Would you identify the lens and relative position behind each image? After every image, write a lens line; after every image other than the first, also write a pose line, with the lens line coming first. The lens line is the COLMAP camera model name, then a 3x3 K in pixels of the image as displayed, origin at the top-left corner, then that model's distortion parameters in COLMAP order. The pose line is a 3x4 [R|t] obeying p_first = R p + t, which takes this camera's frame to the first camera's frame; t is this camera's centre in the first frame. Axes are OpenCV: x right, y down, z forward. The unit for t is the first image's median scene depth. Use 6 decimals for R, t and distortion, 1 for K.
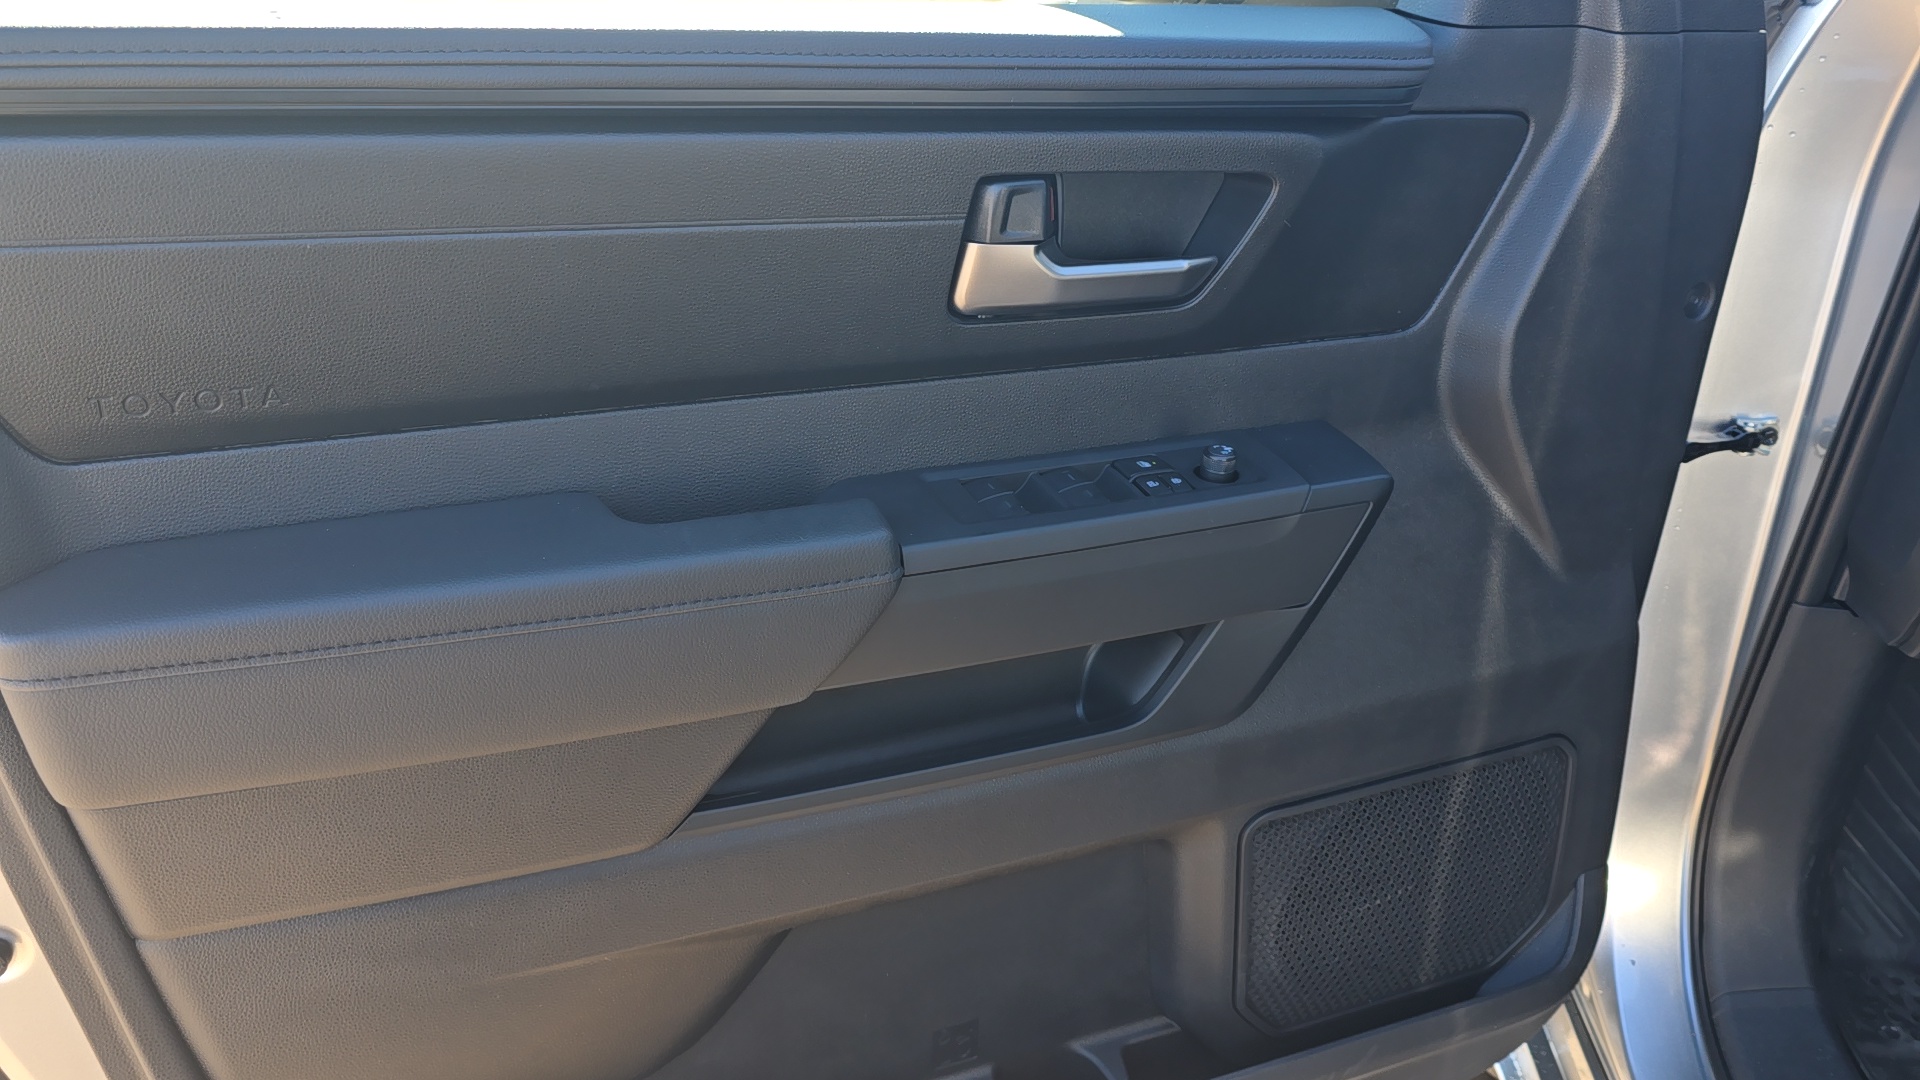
lens RADIAL K [[1561.7, 0, 965.9], [0, 1561.7, 569.8], [0, 0, 1]] dist [-0.002456, 0.006017]
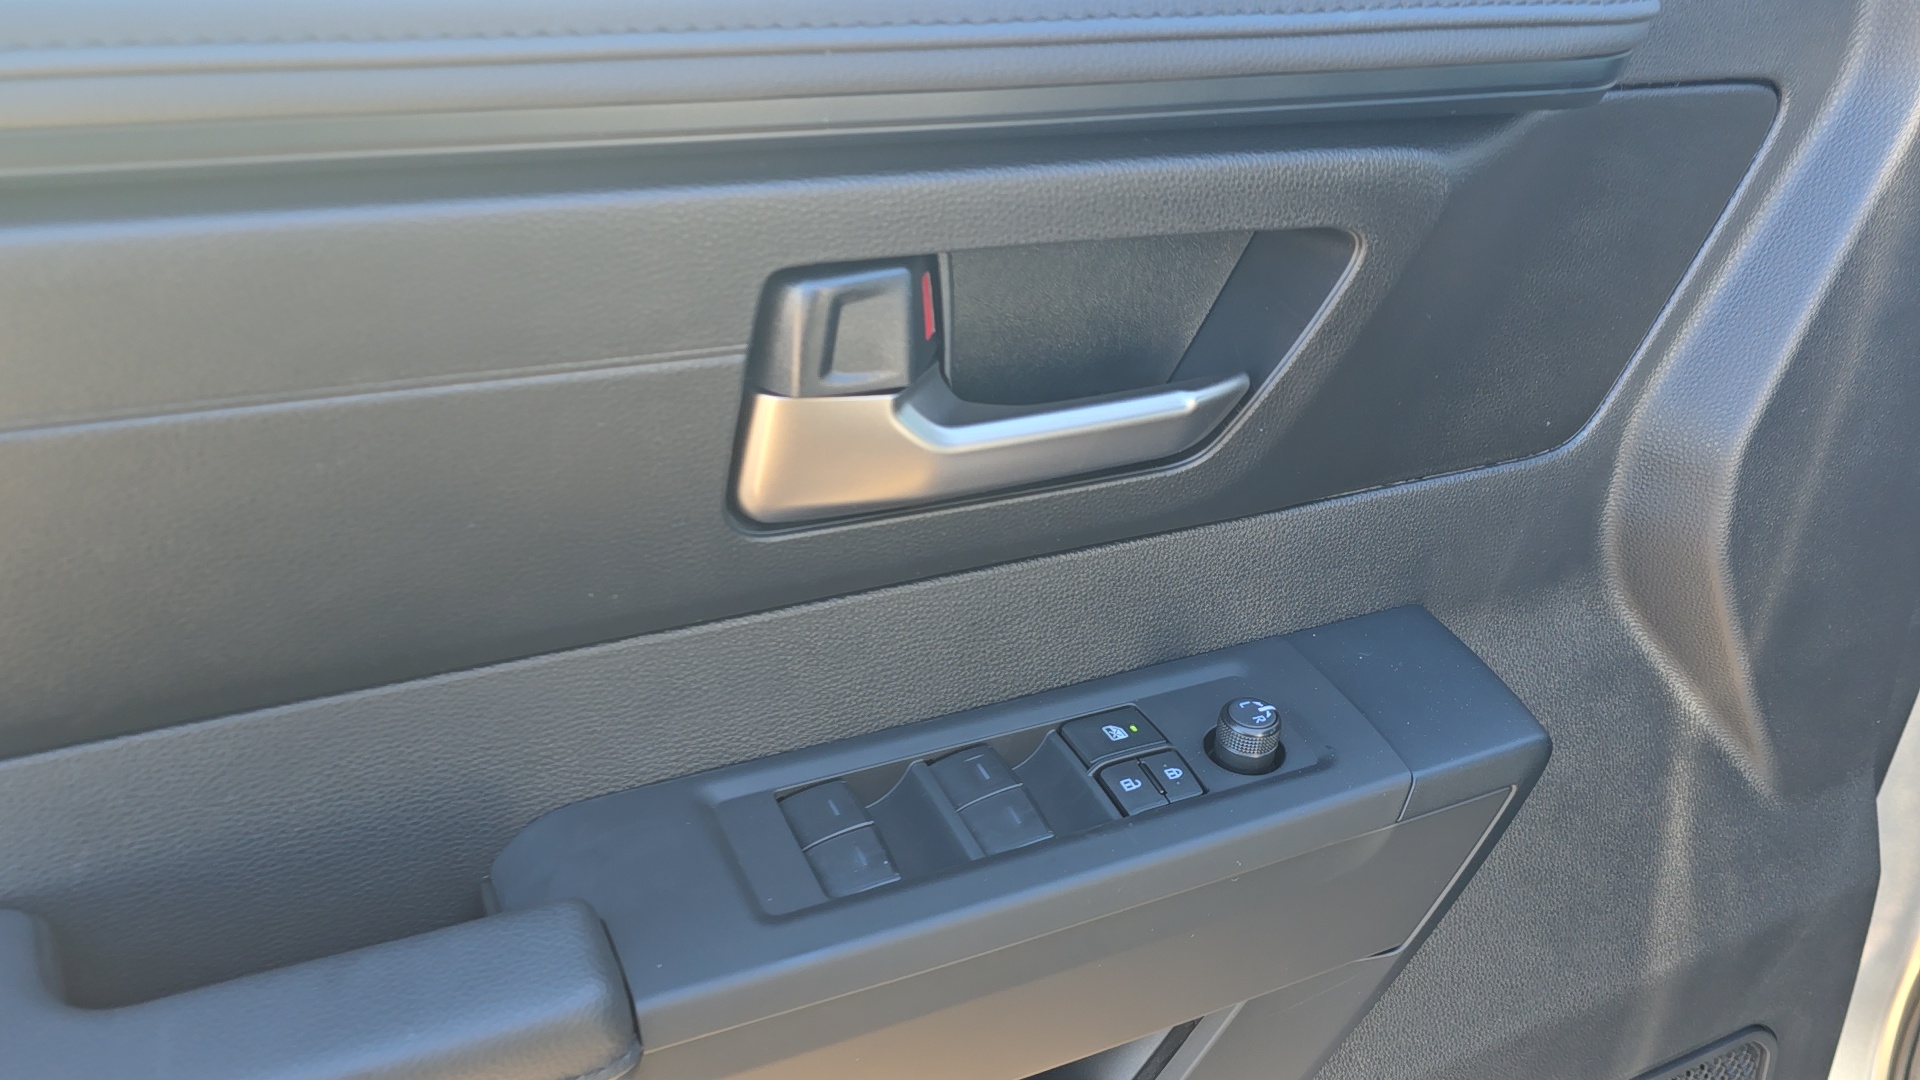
lens RADIAL K [[1566.0, 0, 960.0], [0, 1566.0, 540.0], [0, 0, 1]] dist [0.002094, 0.002301]
pose [[0.999897, -0.011931, 0.007994, 0.052844], [0.011467, 0.998376, 0.055802, -0.163629], [-0.008647, -0.055705, 0.998410, 0.428088]]
